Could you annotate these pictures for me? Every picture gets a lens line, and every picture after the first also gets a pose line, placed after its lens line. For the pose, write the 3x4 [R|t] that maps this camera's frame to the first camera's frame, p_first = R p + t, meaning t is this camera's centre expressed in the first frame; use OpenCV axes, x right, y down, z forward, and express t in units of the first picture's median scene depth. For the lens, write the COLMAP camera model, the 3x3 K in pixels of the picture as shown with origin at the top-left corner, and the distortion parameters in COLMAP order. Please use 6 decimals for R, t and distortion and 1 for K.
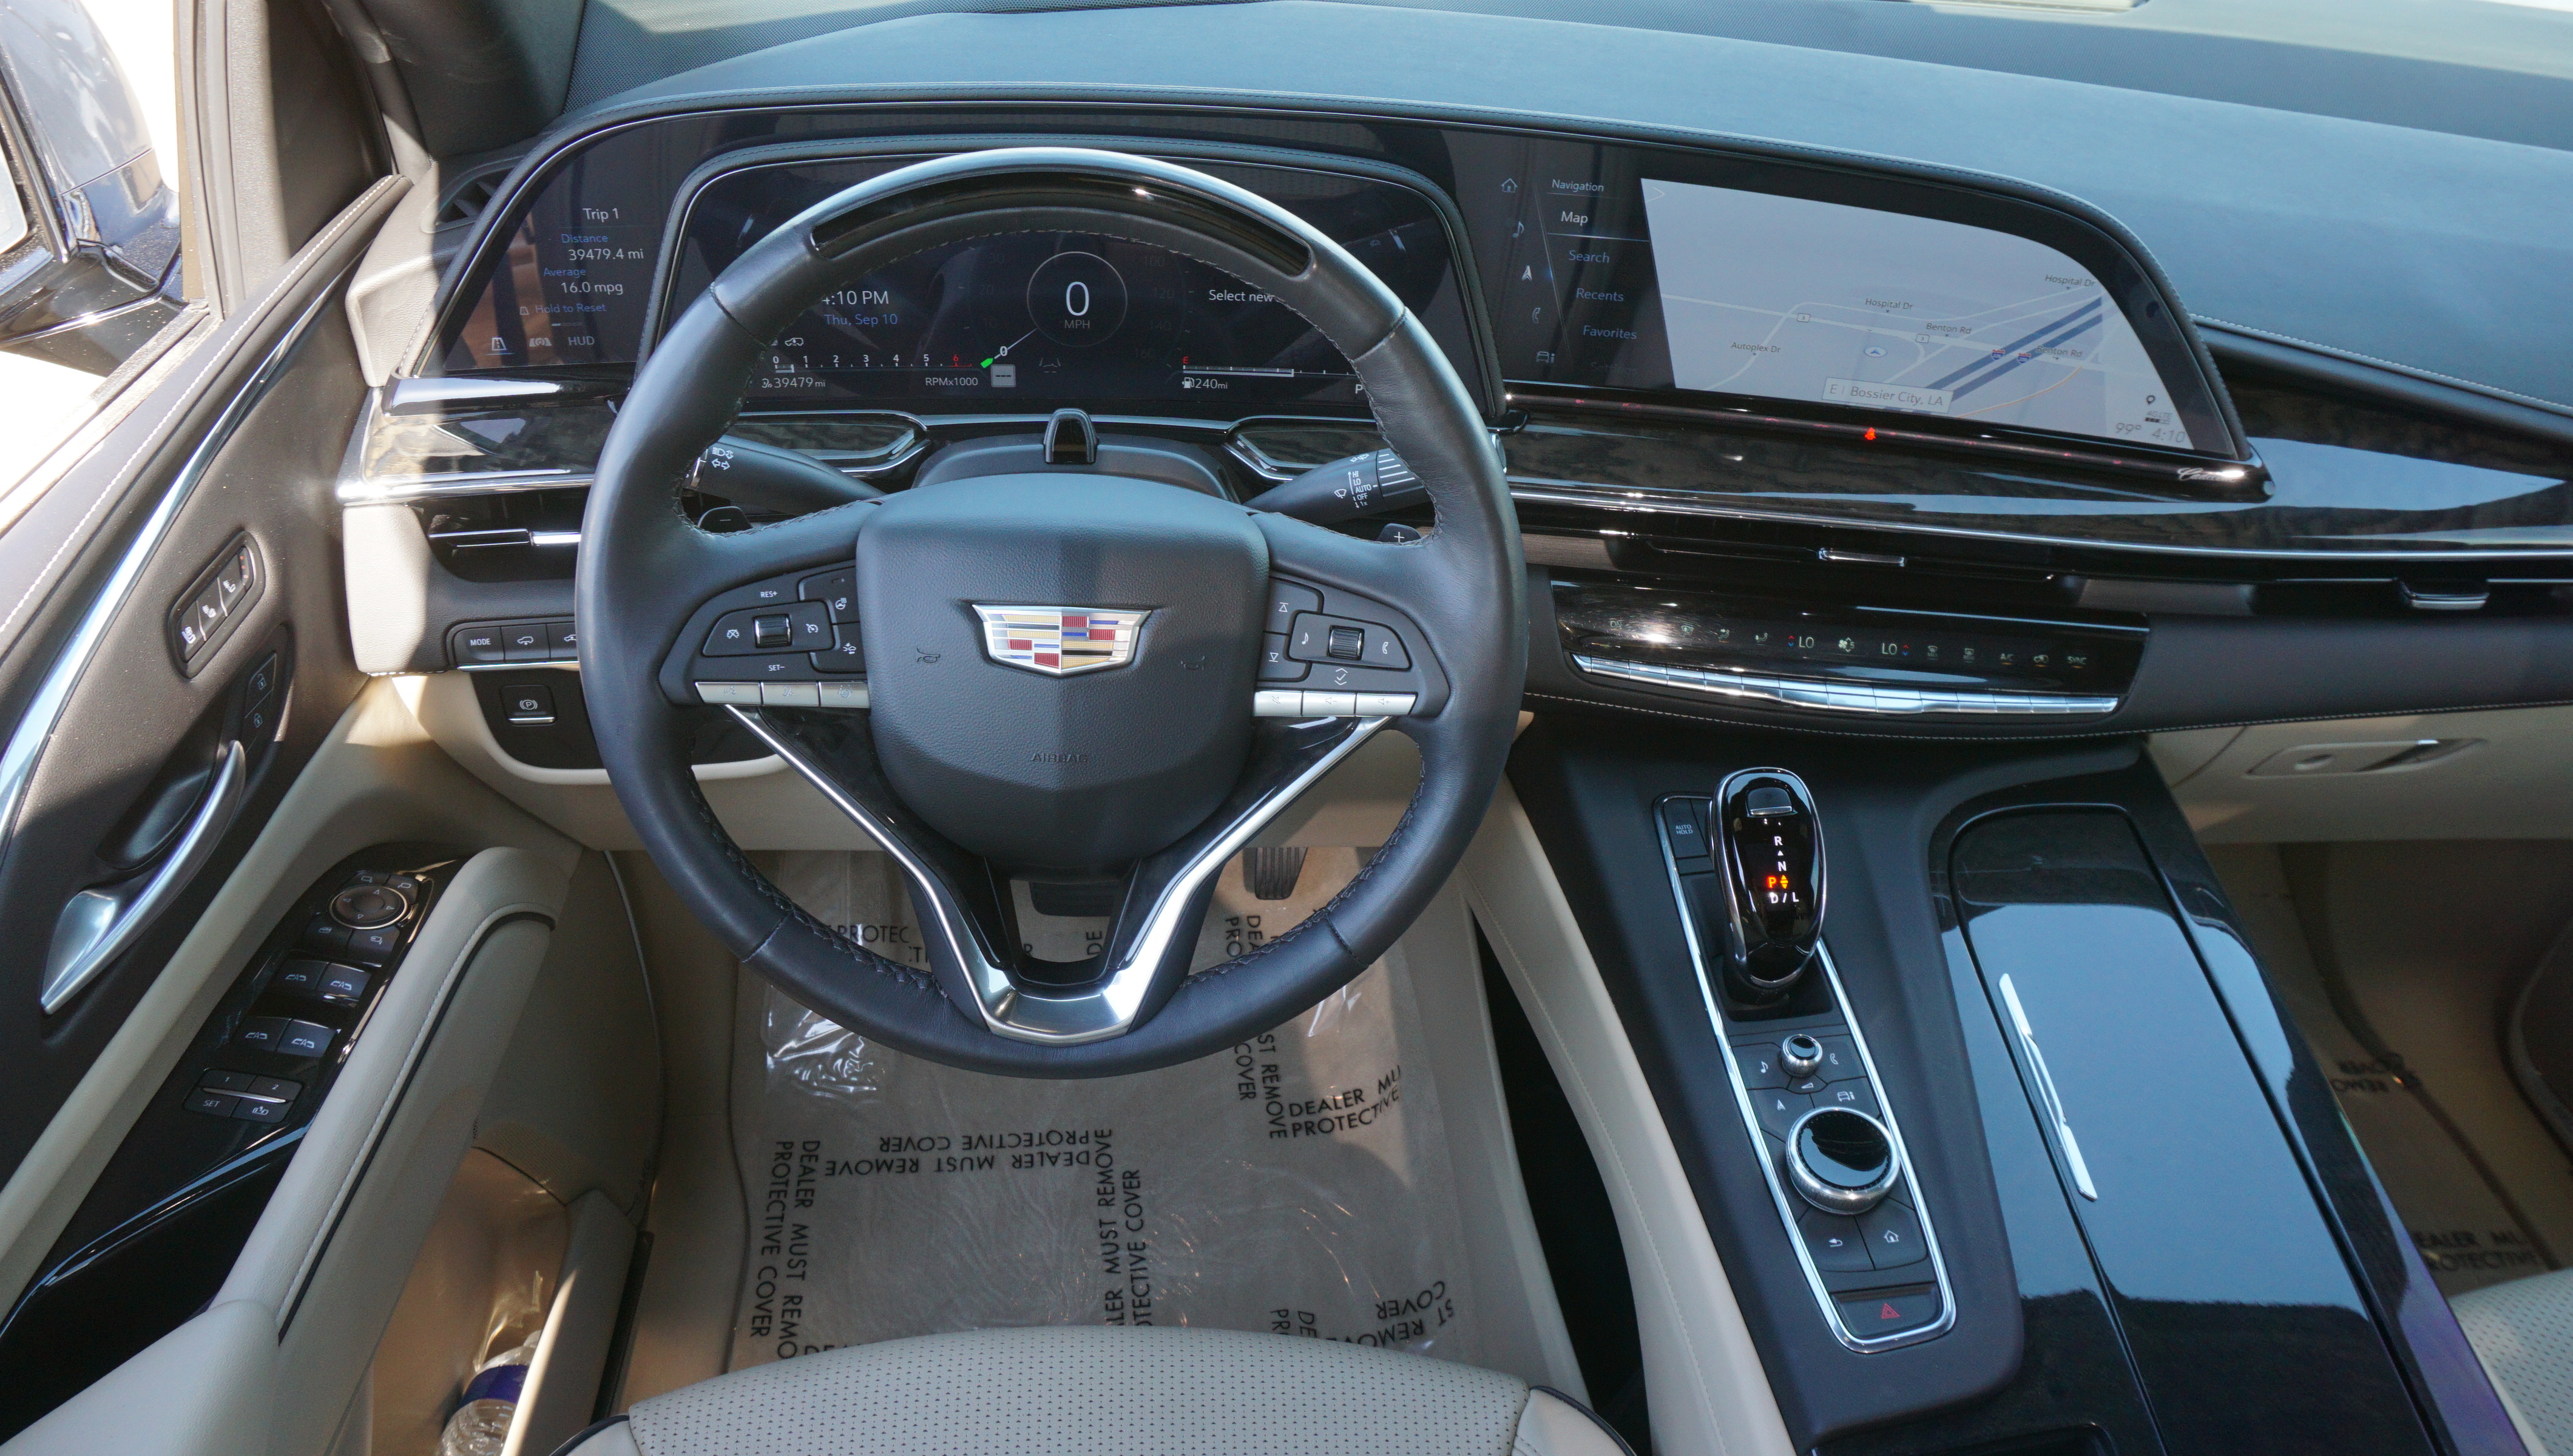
lens RADIAL K [[1718.5, 0, 1286.3], [0, 1718.5, 724.2], [0, 0, 1]] dist [-0.051013, 0.035740]
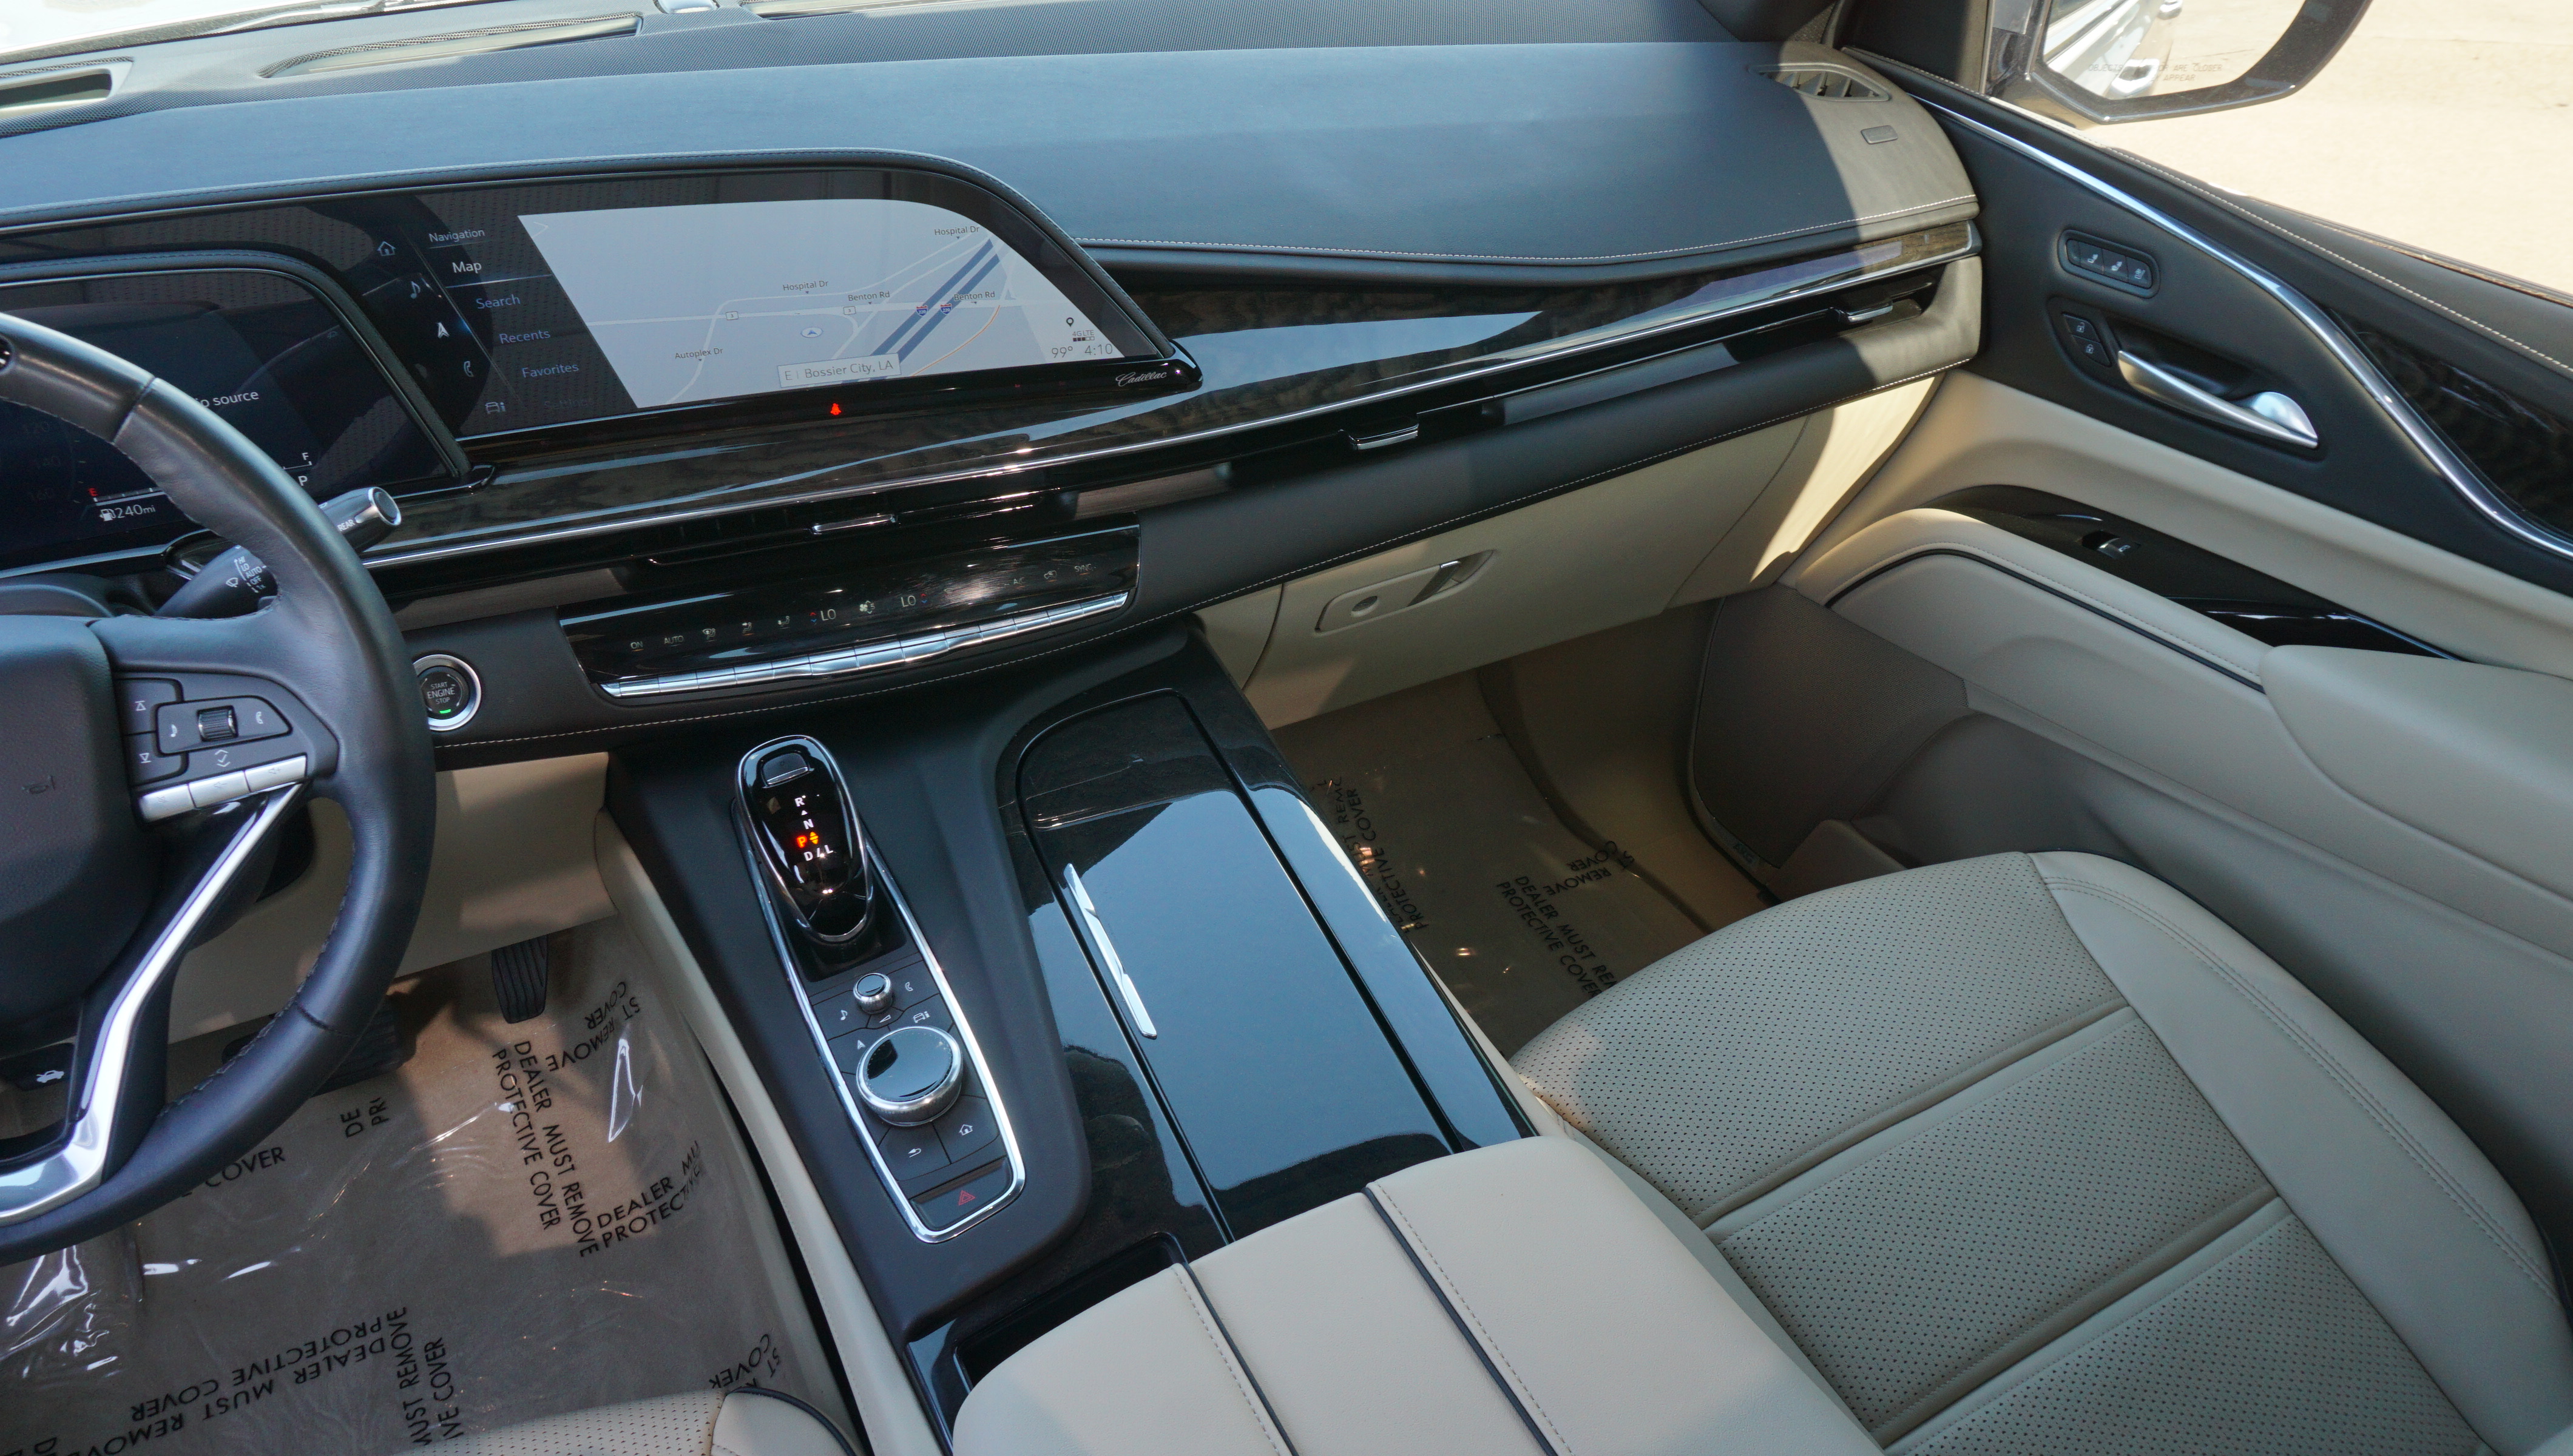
lens RADIAL K [[1718.5, 0, 1285.3], [0, 1718.5, 729.2], [0, 0, 1]] dist [-0.051013, 0.035740]
pose [[0.919298, -0.266553, 0.289554, 0.249848], [0.276157, 0.961080, 0.007972, 0.092033], [-0.280409, 0.072633, 0.957129, -0.076272]]
